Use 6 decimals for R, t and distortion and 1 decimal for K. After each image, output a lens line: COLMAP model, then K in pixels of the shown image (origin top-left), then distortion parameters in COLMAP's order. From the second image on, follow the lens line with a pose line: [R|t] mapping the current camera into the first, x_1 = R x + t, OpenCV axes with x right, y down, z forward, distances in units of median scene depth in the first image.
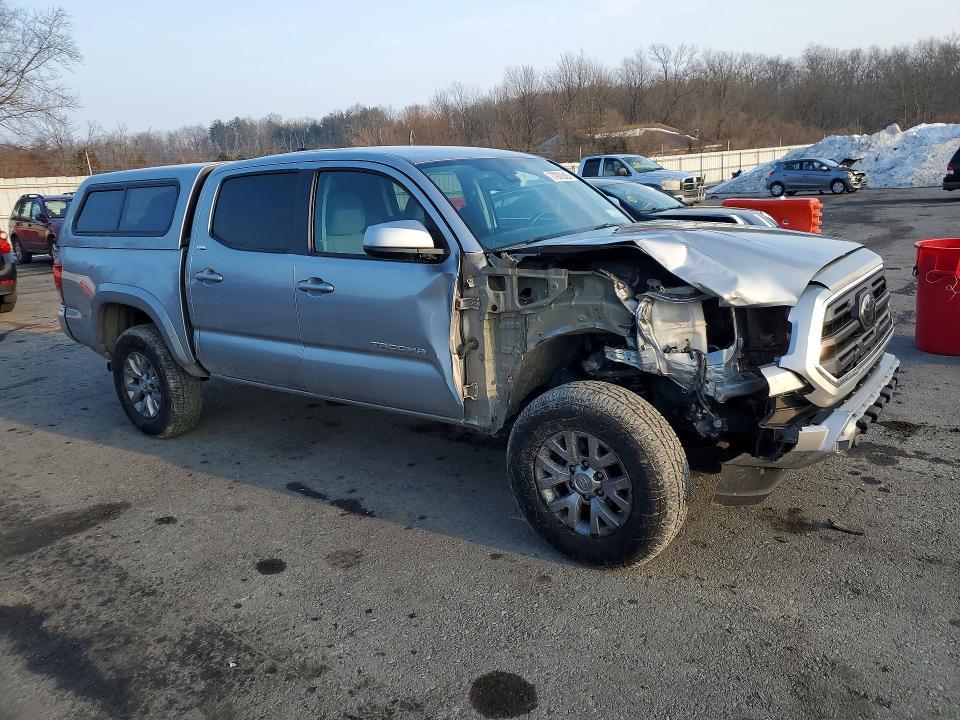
lens RADIAL K [[761.0, 0, 480.0], [0, 761.0, 360.0], [0, 0, 1]] dist [0.023032, -0.002612]
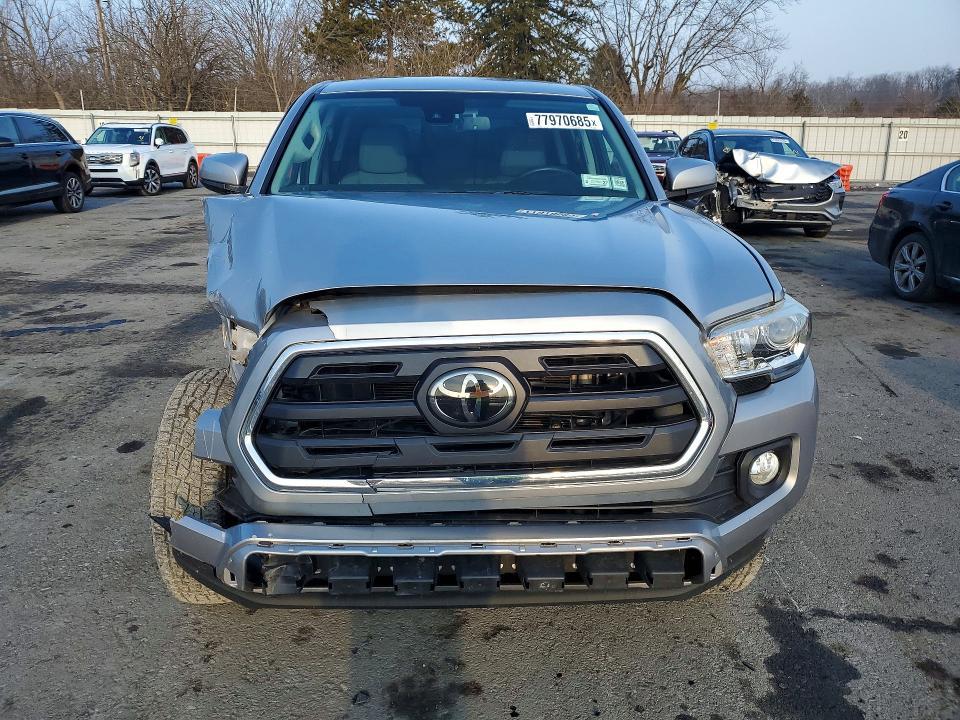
lens RADIAL K [[761.0, 0, 480.0], [0, 761.0, 360.0], [0, 0, 1]] dist [0.023032, -0.002612]
pose [[0.613476, 0.279001, -0.738787, 0.777213], [-0.229761, 0.958101, 0.171034, -0.153403], [0.755551, 0.064819, 0.651875, 0.586287]]
